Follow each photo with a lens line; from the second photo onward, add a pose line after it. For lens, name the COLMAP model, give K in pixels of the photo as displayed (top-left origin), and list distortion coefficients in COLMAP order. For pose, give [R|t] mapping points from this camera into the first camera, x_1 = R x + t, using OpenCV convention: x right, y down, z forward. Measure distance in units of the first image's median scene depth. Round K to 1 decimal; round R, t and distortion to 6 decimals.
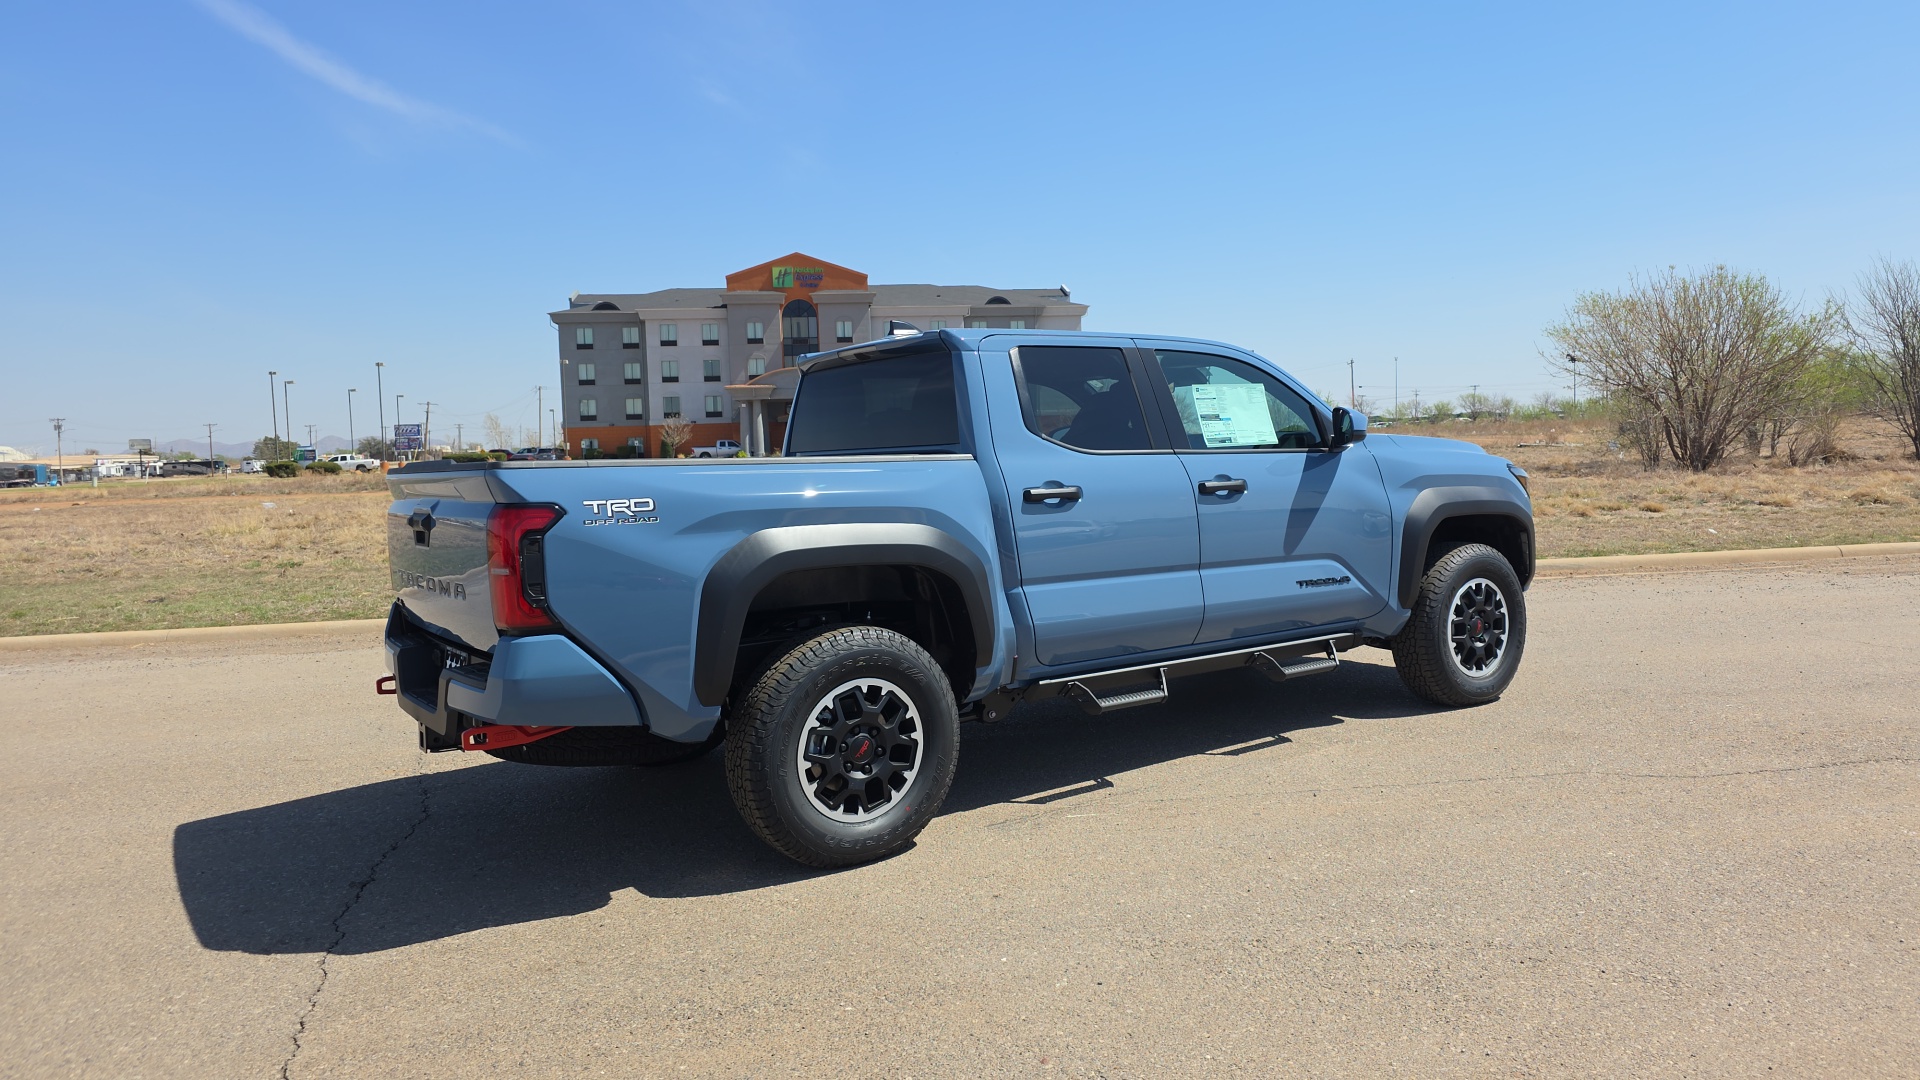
lens RADIAL K [[1376.5, 0, 991.0], [0, 1376.5, 475.3], [0, 0, 1]] dist [0.056730, -0.046657]
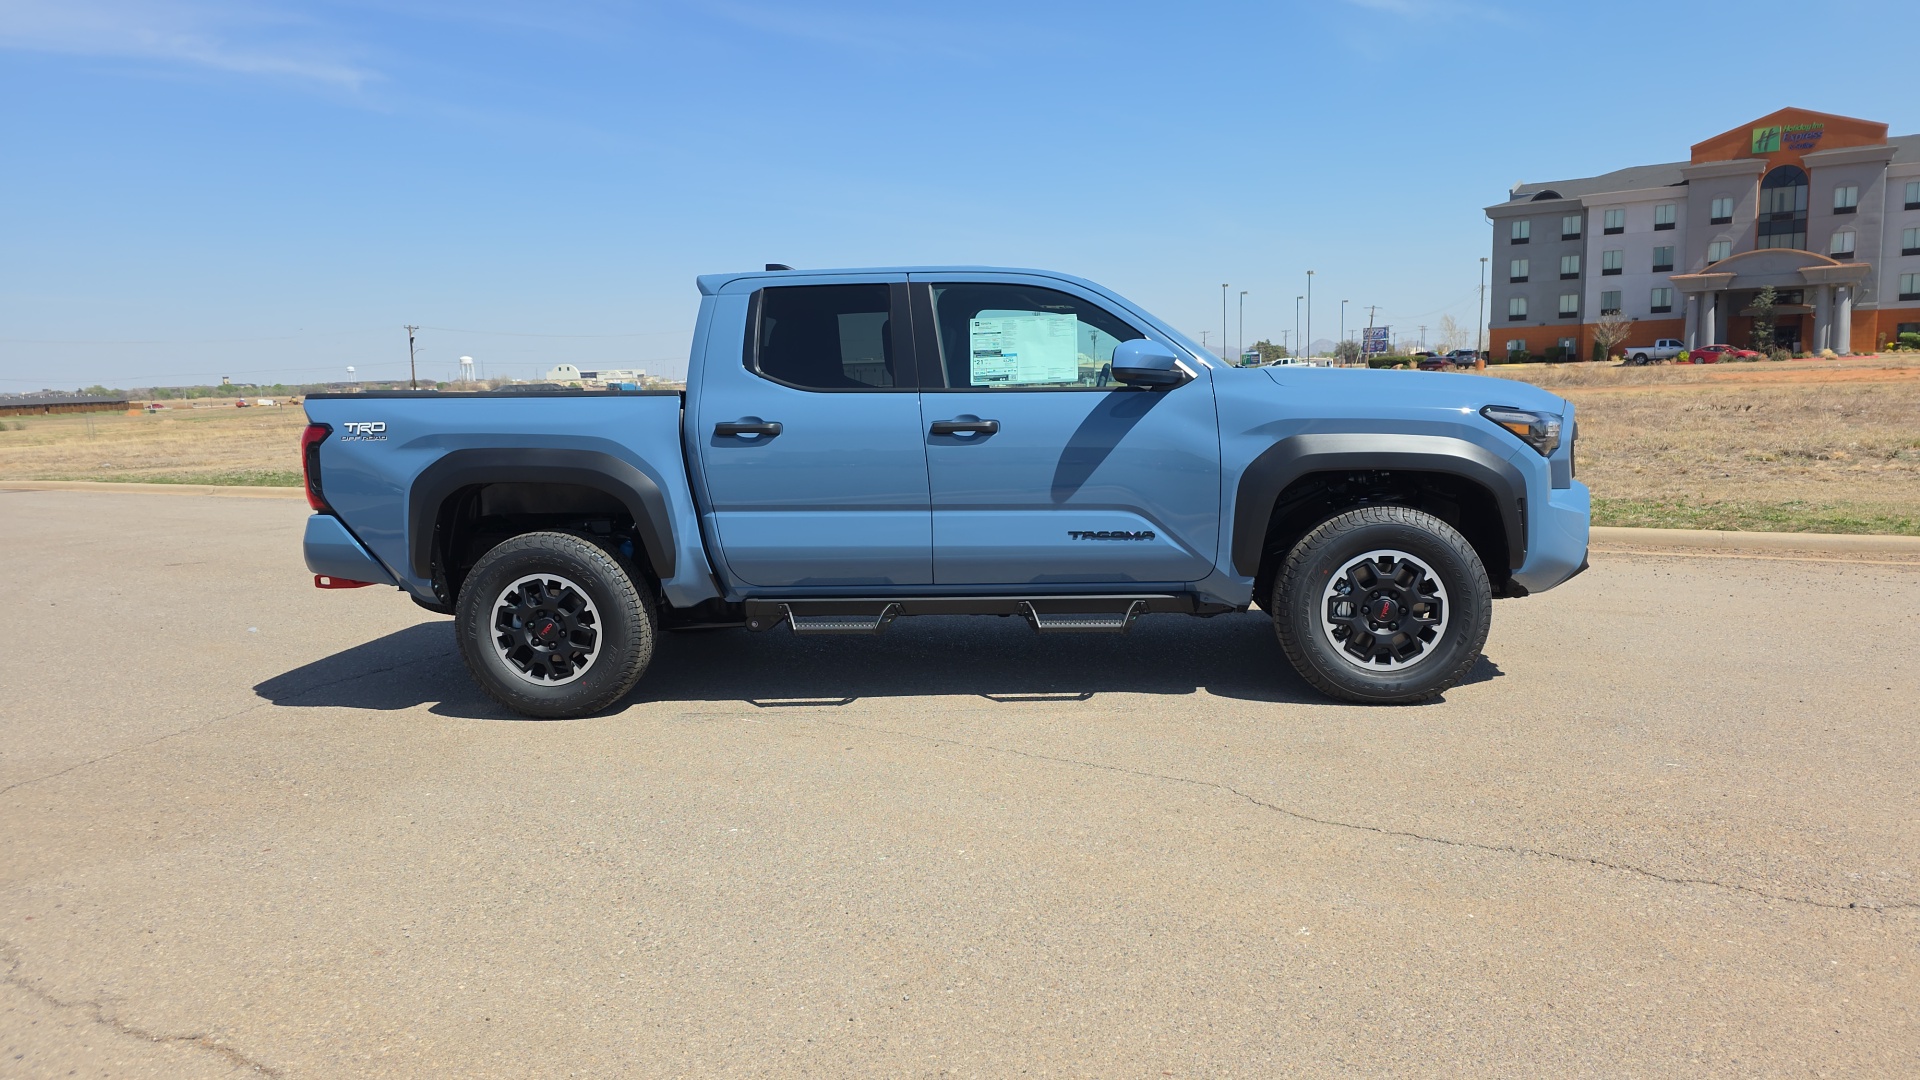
lens RADIAL K [[1376.5, 0, 962.3], [0, 1376.5, 546.6], [0, 0, 1]] dist [0.056730, -0.046657]
pose [[0.713181, 0.094095, -0.694635, 0.742149], [-0.006863, 0.991839, 0.127308, -0.027517], [0.700946, -0.086027, 0.708007, 0.272353]]
